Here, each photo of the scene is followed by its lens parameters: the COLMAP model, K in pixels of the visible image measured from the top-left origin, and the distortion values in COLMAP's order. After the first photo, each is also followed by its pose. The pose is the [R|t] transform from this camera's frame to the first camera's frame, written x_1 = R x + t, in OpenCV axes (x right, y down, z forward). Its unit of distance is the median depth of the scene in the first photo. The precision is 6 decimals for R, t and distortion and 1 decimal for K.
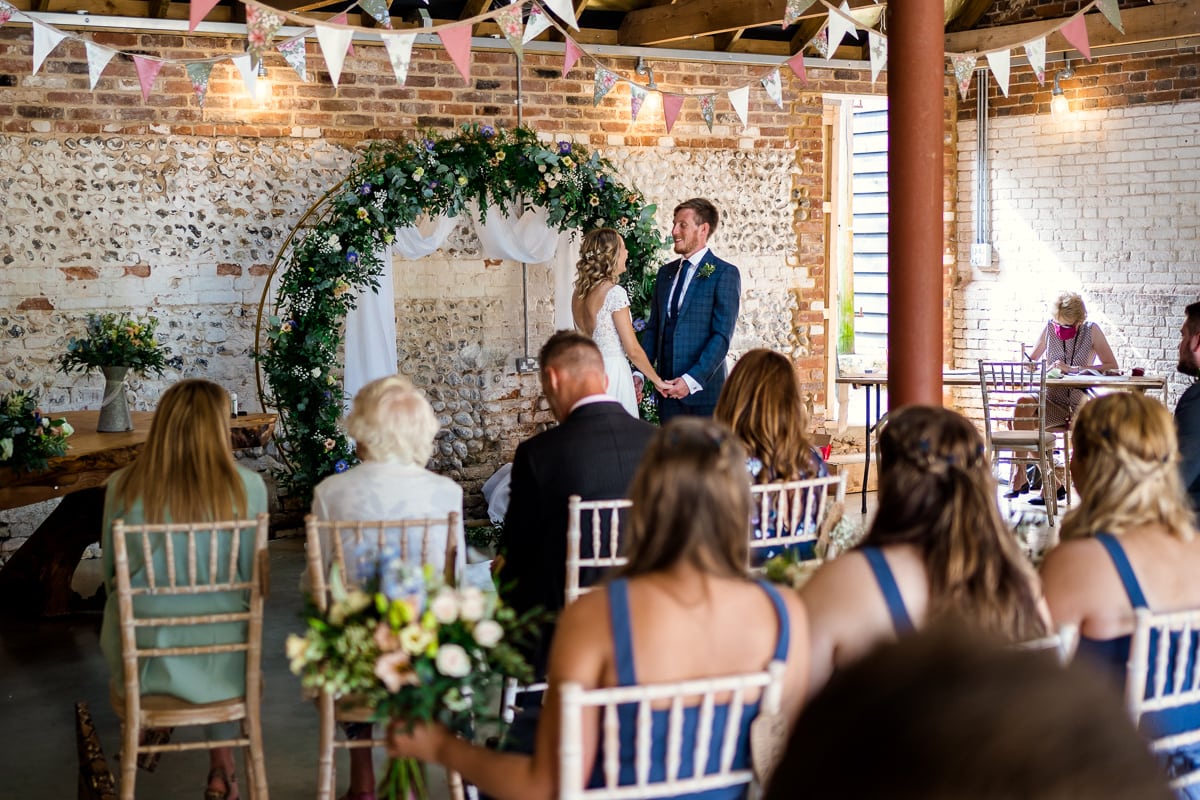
lens RADIAL K [[1793.0, 0, 600.1], [0, 1793.0, 377.1], [0, 0, 1]] dist [-0.026384, 0.084165]
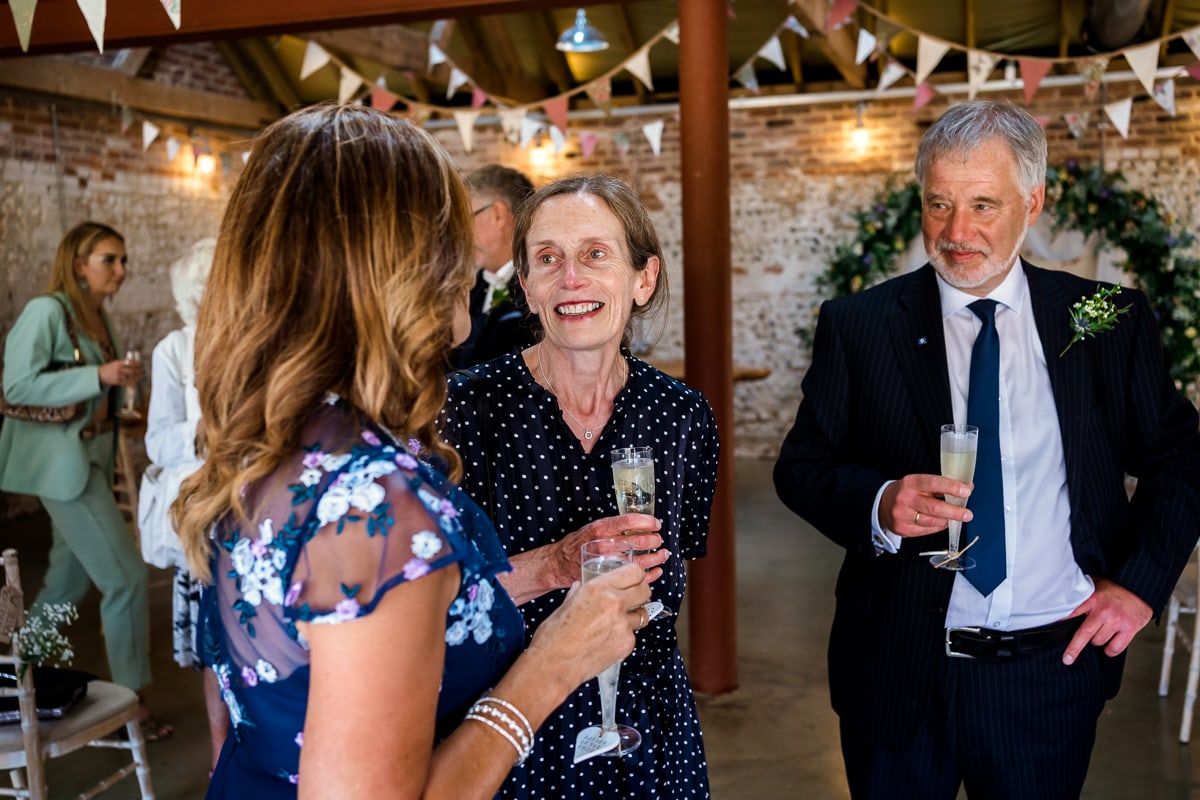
lens RADIAL K [[1223.5, 0, 600.0], [0, 1223.5, 400.0], [0, 0, 1]] dist [-0.036888, 0.188570]
pose [[0.634639, 0.076931, -0.768970, 0.424766], [-0.039420, 0.996960, 0.067207, -0.013686], [0.771803, -0.012339, 0.635742, 0.237103]]
